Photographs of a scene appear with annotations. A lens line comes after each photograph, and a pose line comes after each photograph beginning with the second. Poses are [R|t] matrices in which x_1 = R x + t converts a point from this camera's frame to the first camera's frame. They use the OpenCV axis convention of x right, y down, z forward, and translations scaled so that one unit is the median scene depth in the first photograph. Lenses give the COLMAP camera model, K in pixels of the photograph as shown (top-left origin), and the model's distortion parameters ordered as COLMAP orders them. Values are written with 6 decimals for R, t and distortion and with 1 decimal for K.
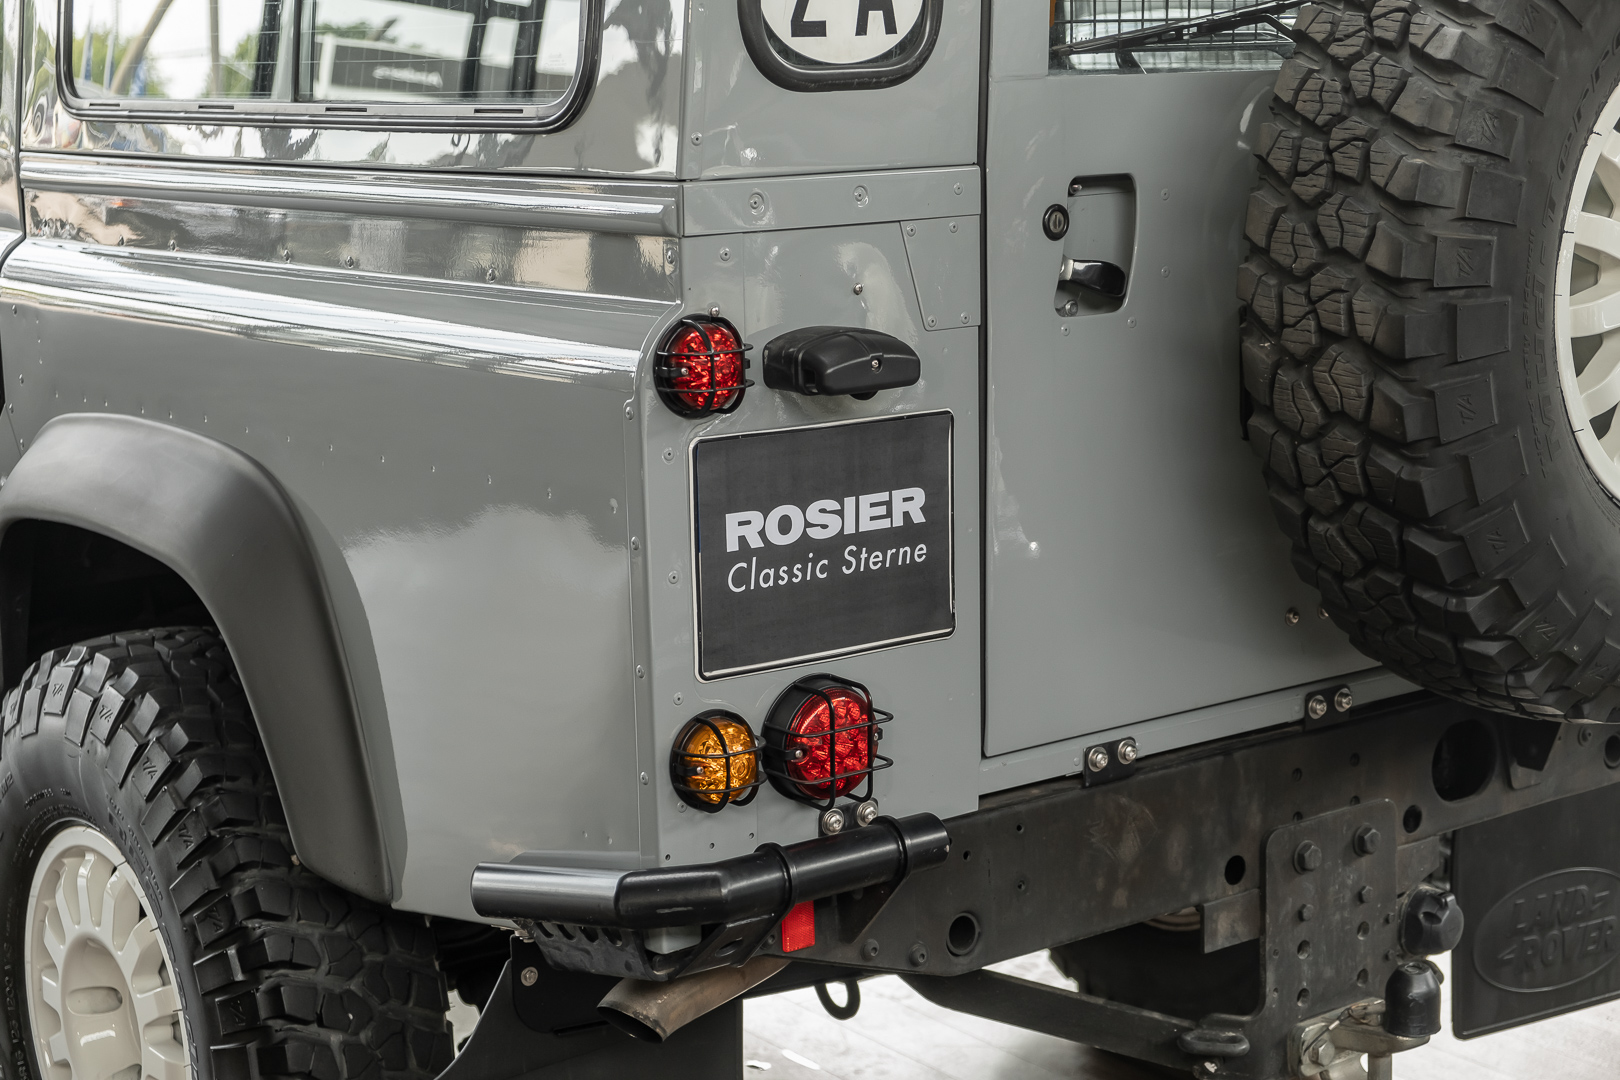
lens RADIAL K [[2707.3, 0, 810.0], [0, 2707.3, 540.0], [0, 0, 1]] dist [0.000304, 0.030670]
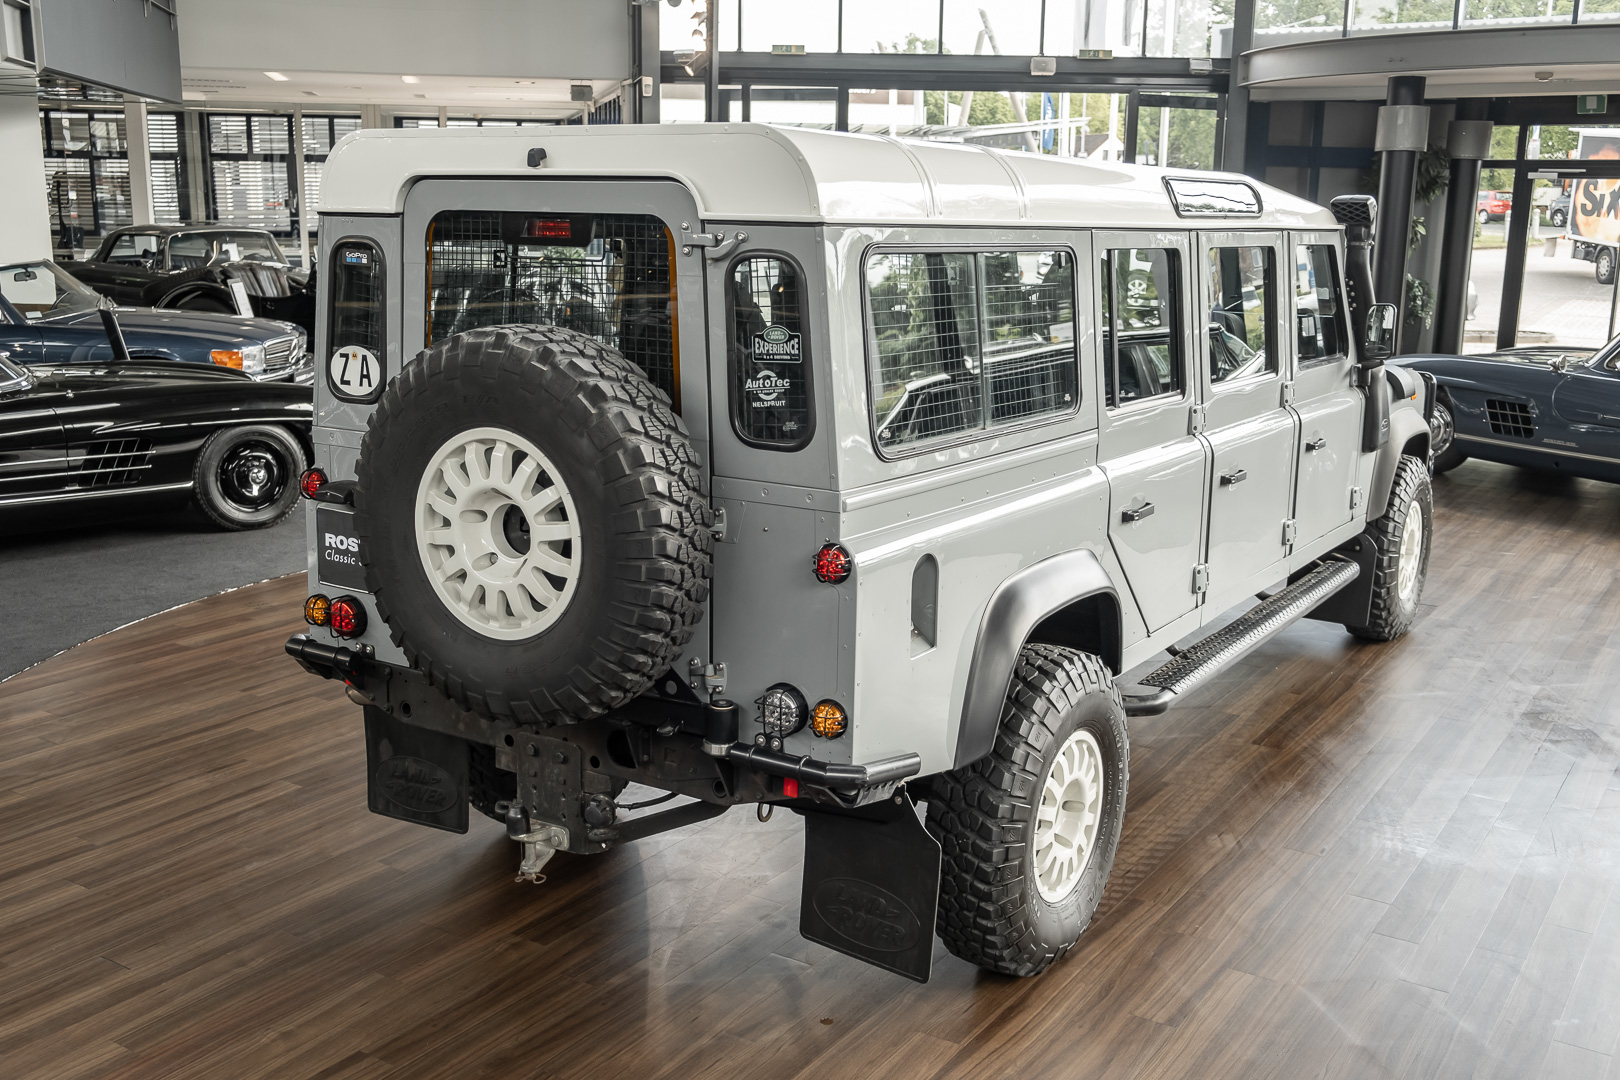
lens RADIAL K [[1598.5, 0, 810.0], [0, 1598.5, 540.0], [0, 0, 1]] dist [-0.015305, 0.007594]
pose [[0.324044, 0.213835, -0.921559, 1.785098], [-0.190652, 0.968895, 0.157780, -0.385397], [0.926632, 0.124569, 0.354732, 0.842292]]
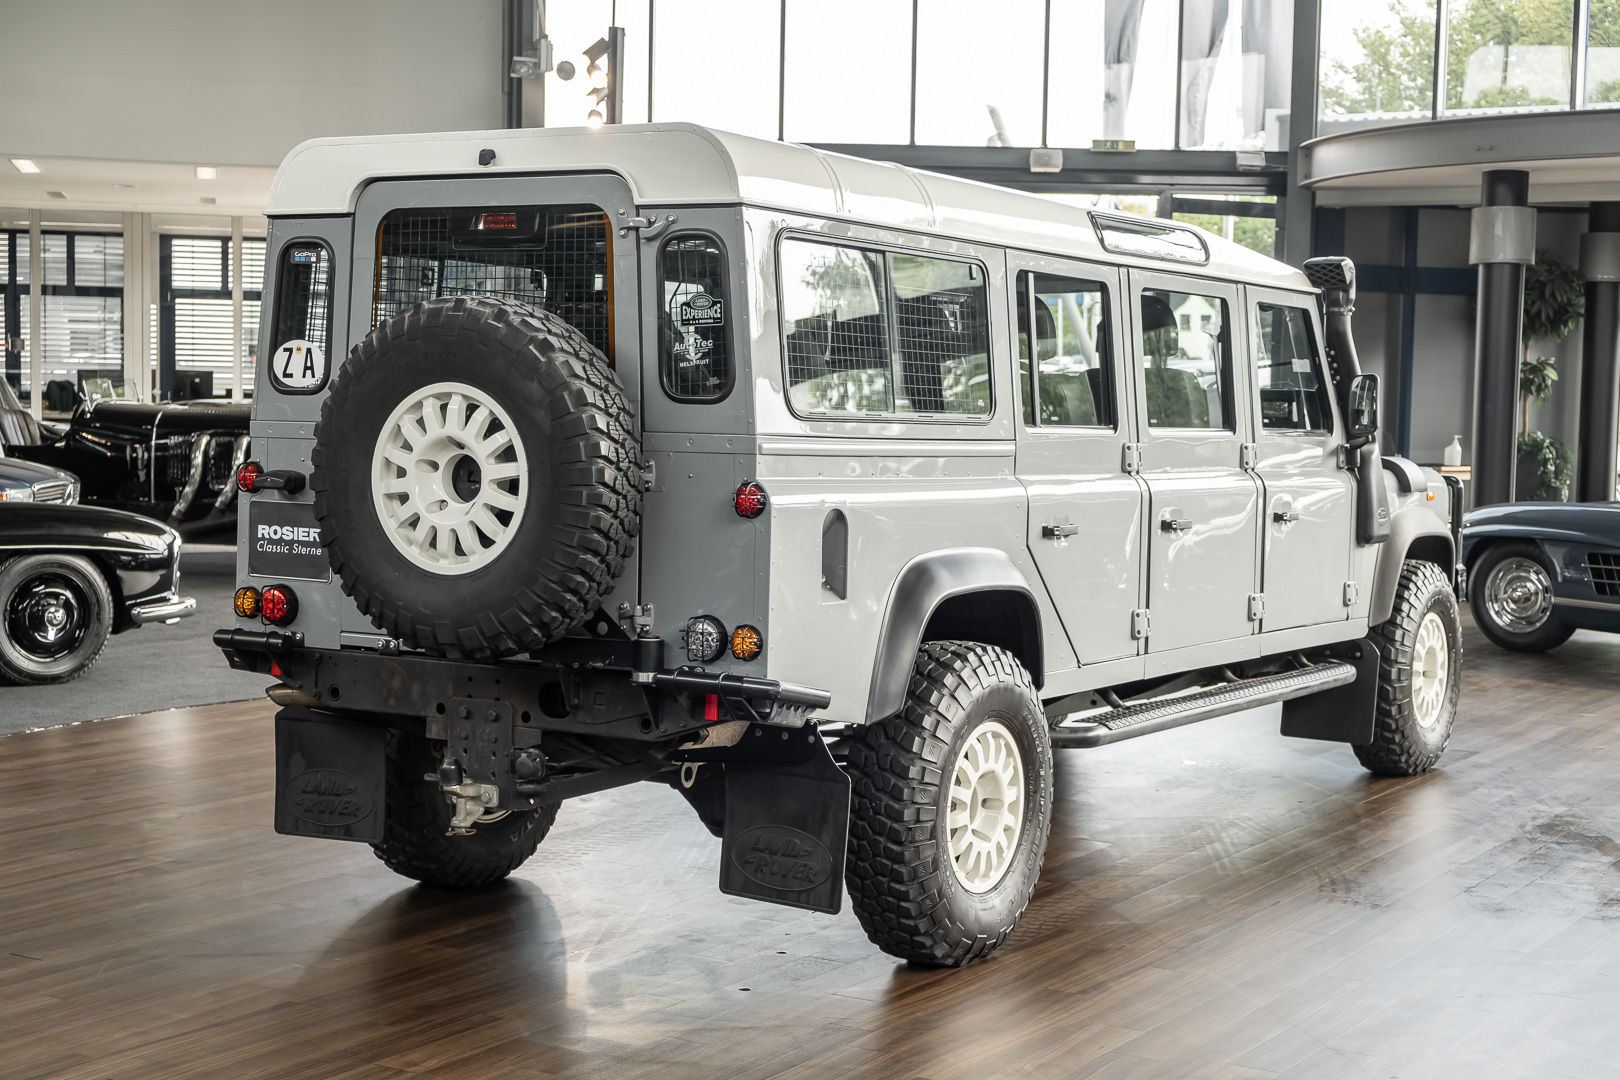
lens RADIAL K [[2452.2, 0, 810.0], [0, 2452.2, 540.0], [0, 0, 1]] dist [0.062030, -0.188126]
pose [[0.348672, 0.077292, -0.934052, 2.813167], [-0.195127, 0.980743, 0.008317, -0.138652], [0.916708, 0.179359, 0.357039, 0.549994]]
